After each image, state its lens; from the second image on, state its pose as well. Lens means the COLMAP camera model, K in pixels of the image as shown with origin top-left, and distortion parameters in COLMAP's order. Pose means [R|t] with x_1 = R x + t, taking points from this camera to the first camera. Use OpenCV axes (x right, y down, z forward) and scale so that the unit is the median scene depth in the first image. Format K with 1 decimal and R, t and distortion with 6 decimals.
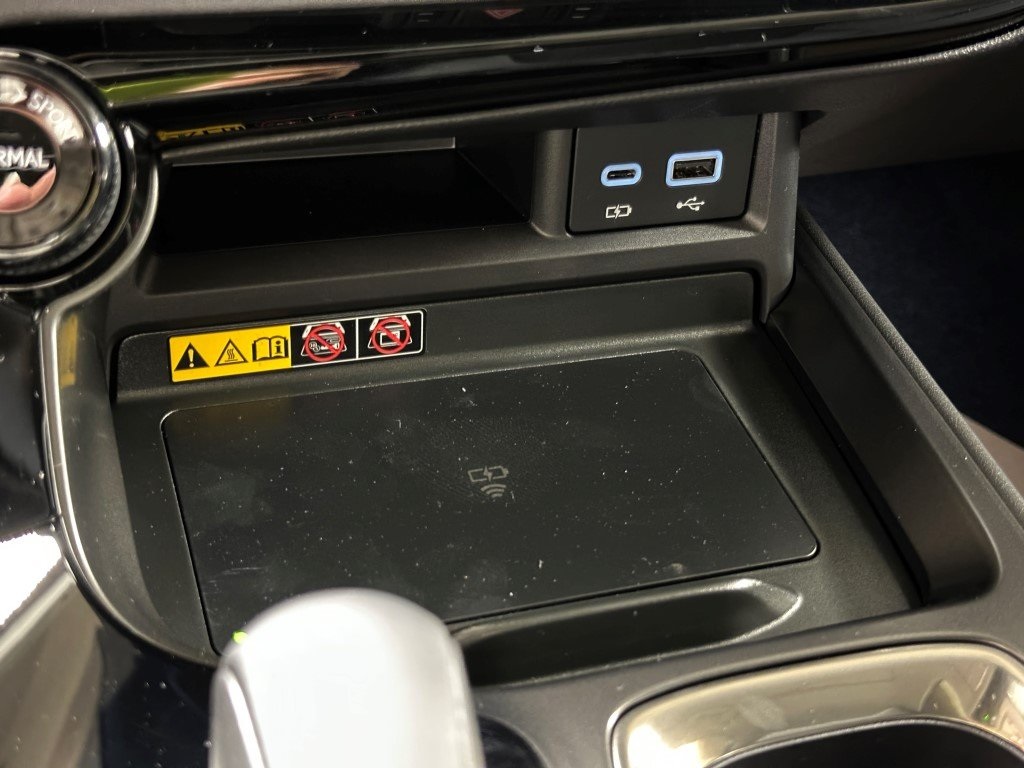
lens RADIAL K [[1452.5, 0, 509.2], [0, 1452.5, 388.8], [0, 0, 1]] dist [0.144069, 0.011059]
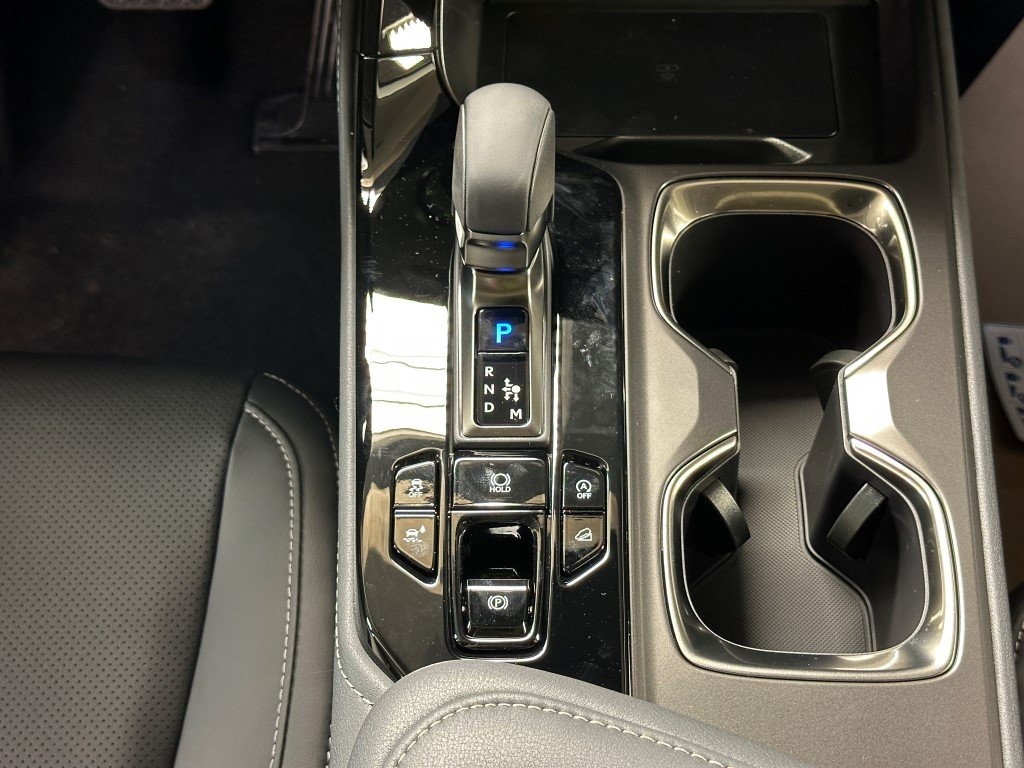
lens RADIAL K [[1452.5, 0, 509.2], [0, 1452.5, 388.8], [0, 0, 1]] dist [0.144069, 0.011059]
pose [[0.926529, 0.205882, -0.314892, 0.445791], [-0.125258, 0.958037, 0.257828, -0.004854], [0.354760, -0.199443, 0.913437, -0.806387]]
